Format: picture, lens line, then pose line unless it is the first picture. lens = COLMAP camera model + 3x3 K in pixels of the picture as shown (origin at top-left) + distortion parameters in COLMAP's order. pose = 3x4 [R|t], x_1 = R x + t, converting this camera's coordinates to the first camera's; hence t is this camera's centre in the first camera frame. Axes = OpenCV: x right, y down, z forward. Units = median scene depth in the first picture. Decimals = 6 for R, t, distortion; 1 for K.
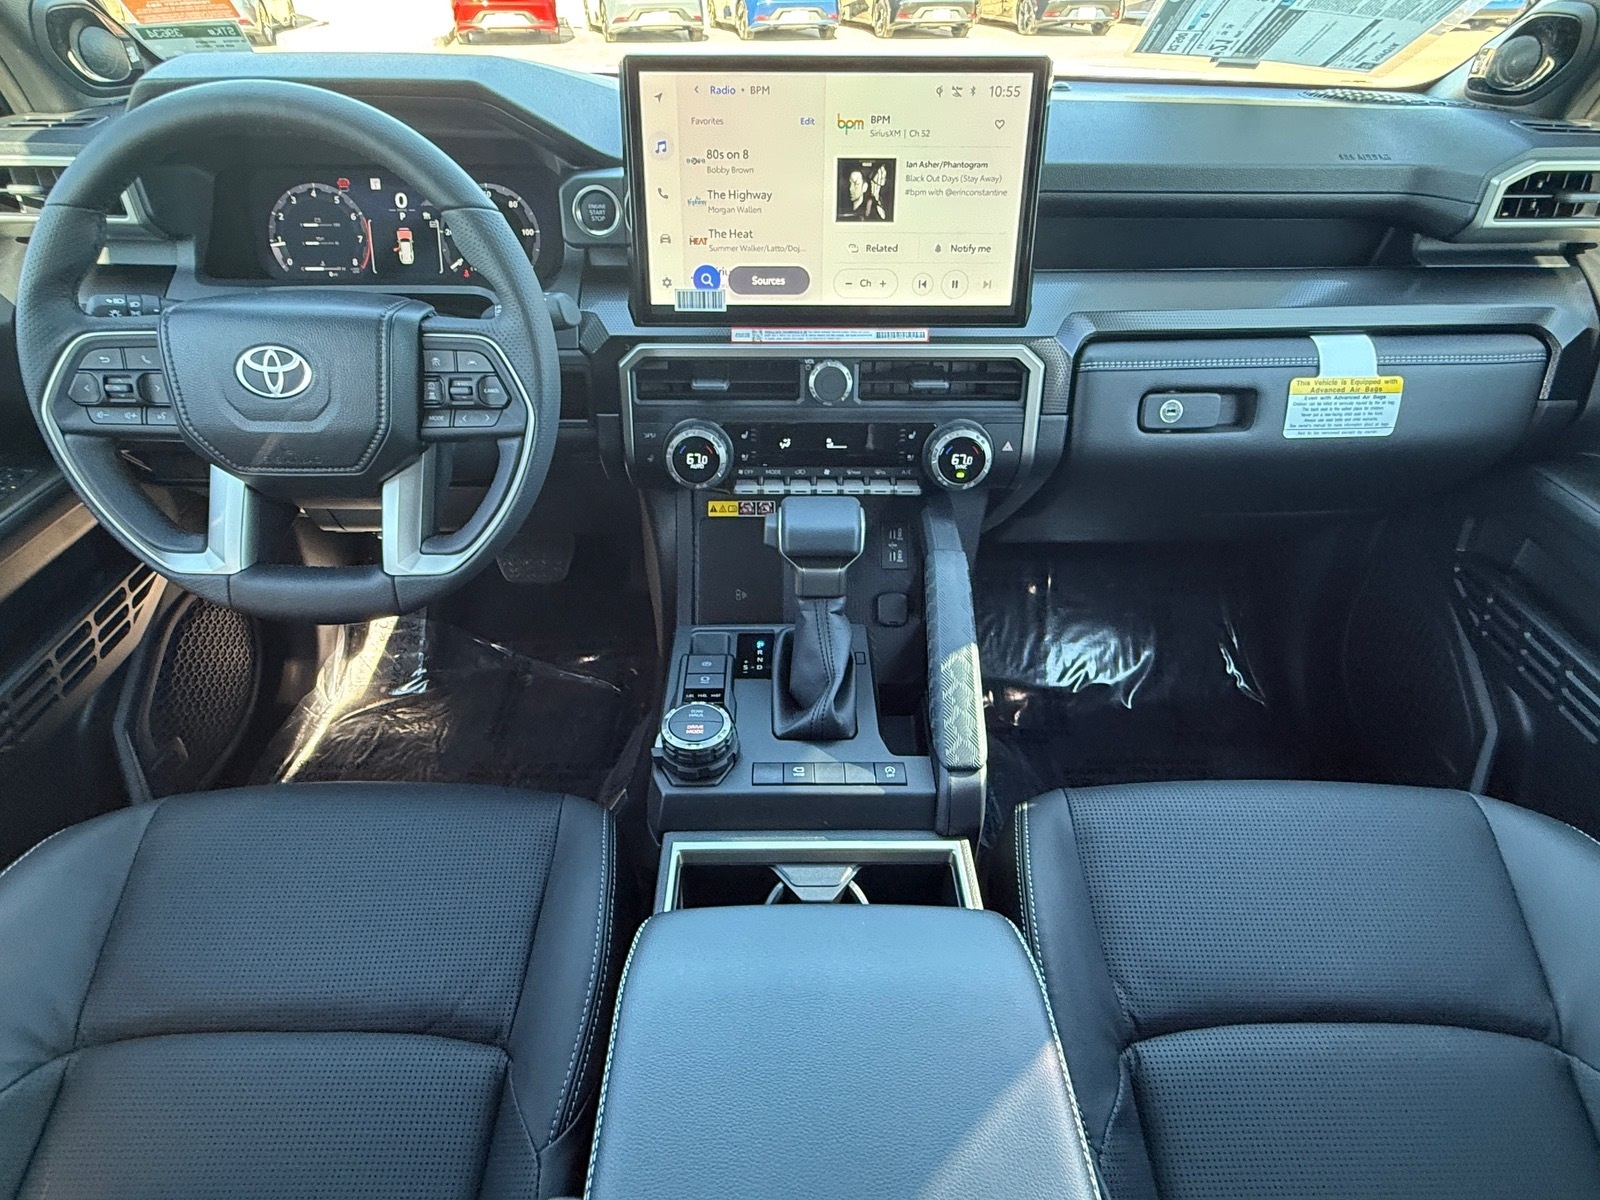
lens RADIAL K [[924.7, 0, 777.4], [0, 924.7, 603.5], [0, 0, 1]] dist [-0.002635, 0.000519]
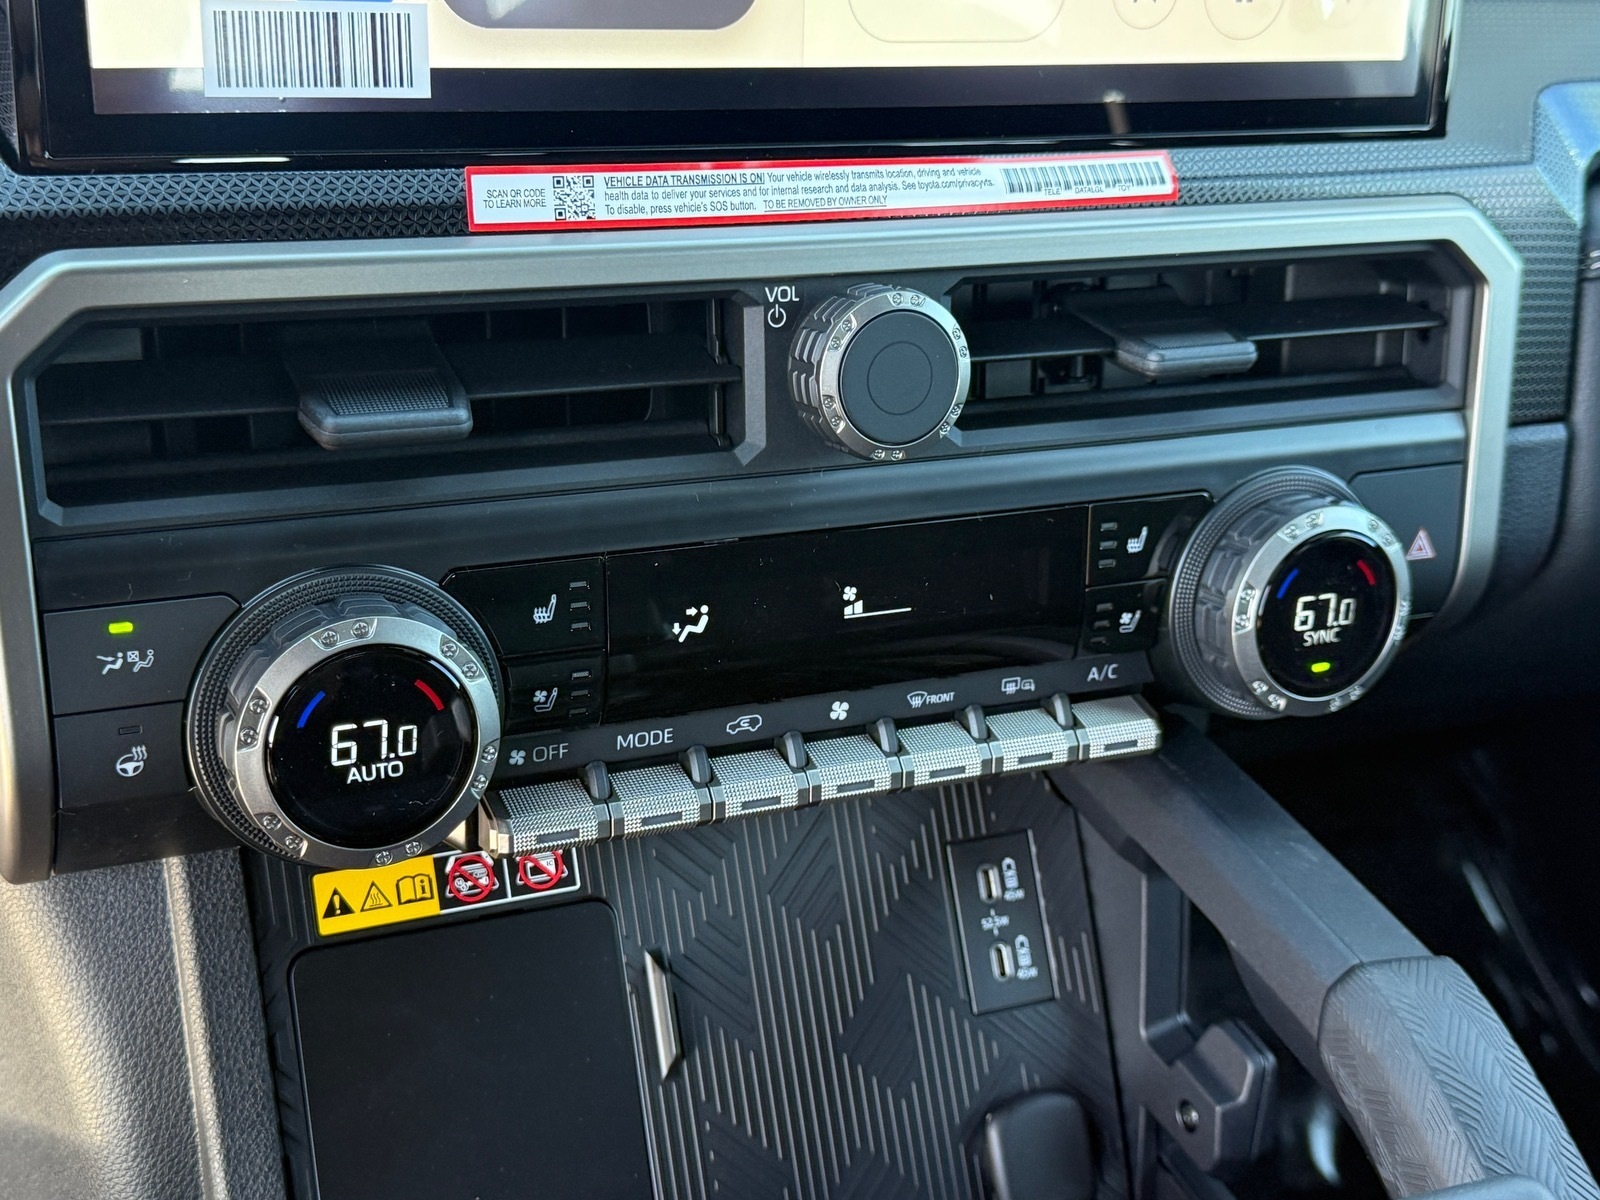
lens RADIAL K [[2052.5, 0, 792.5], [0, 2052.5, 610.5], [0, 0, 1]] dist [0.191343, -0.506430]
pose [[0.908319, -0.113203, 0.402669, -0.197711], [0.154562, 0.985383, -0.071631, -0.138500], [-0.388674, 0.127301, 0.912539, 0.505822]]
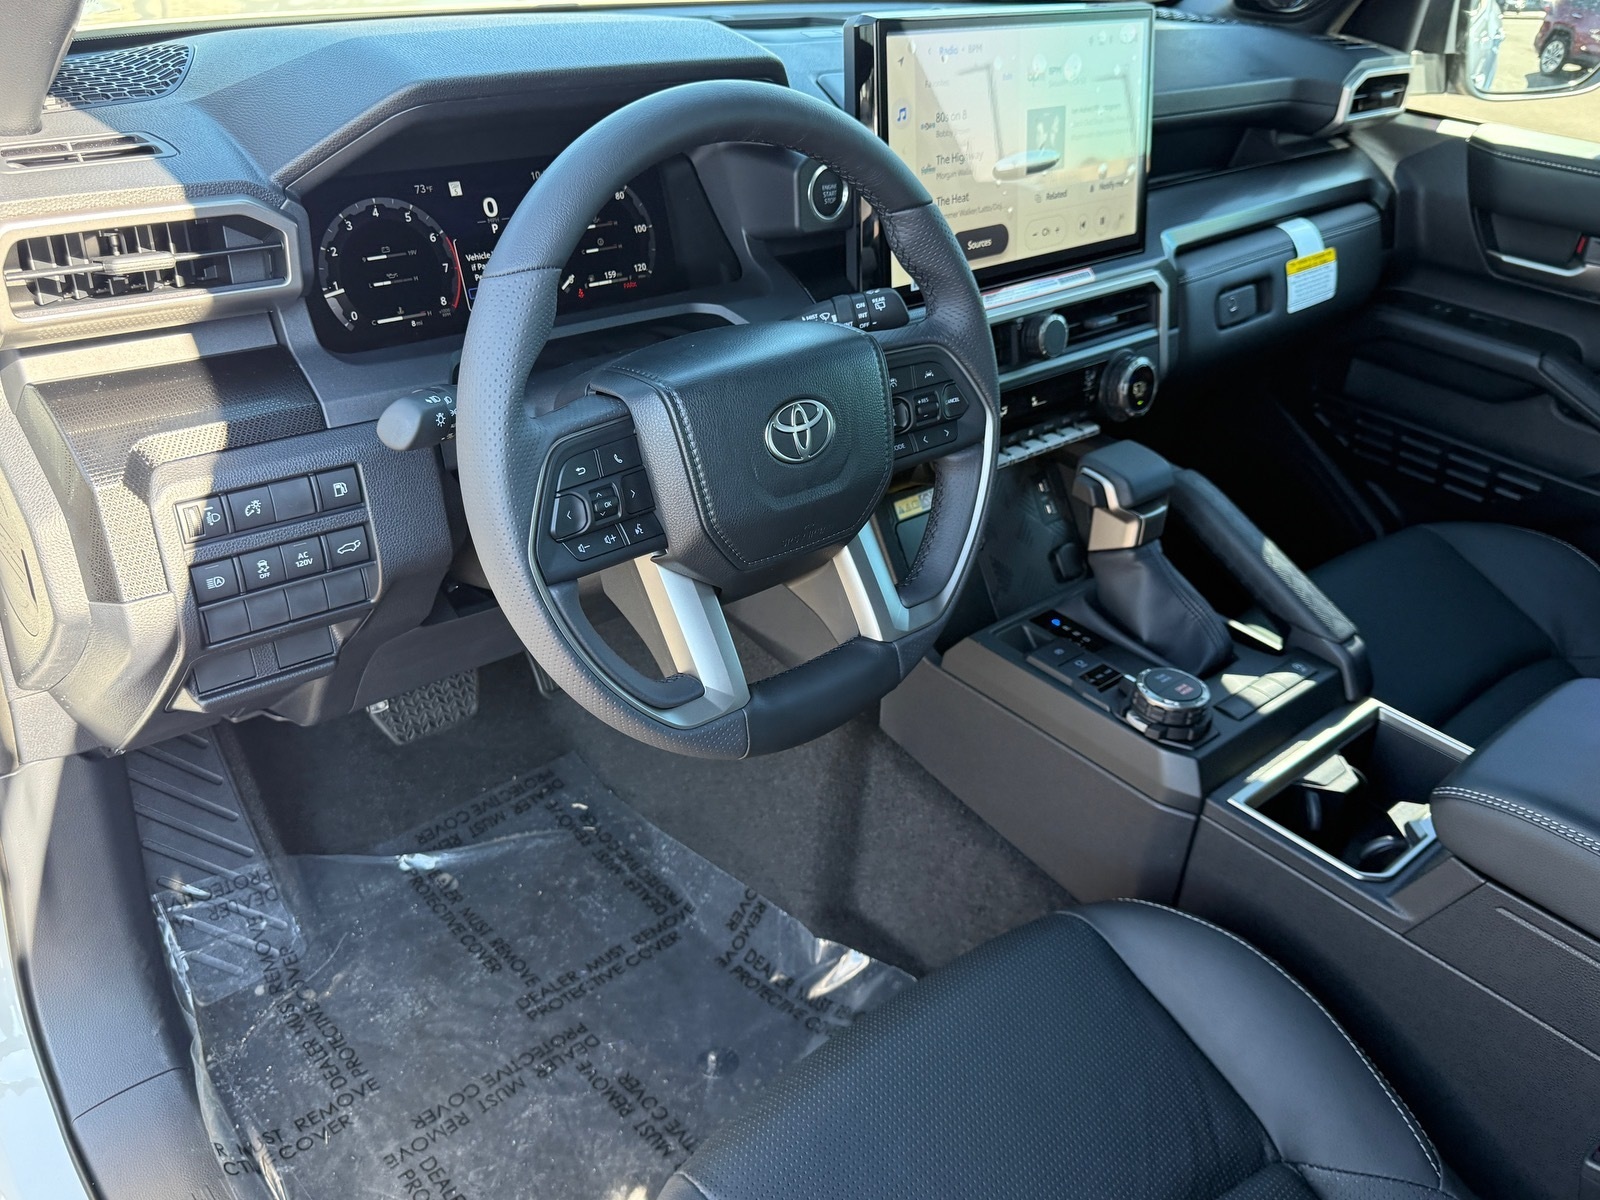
lens RADIAL K [[1333.4, 0, 802.8], [0, 1333.4, 593.1], [0, 0, 1]] dist [0.168487, -0.440321]
pose [[0.740768, -0.291711, 0.605118, -1.058902], [0.324572, 0.944094, 0.057790, -0.150390], [-0.588146, 0.153595, 0.794036, 0.075933]]
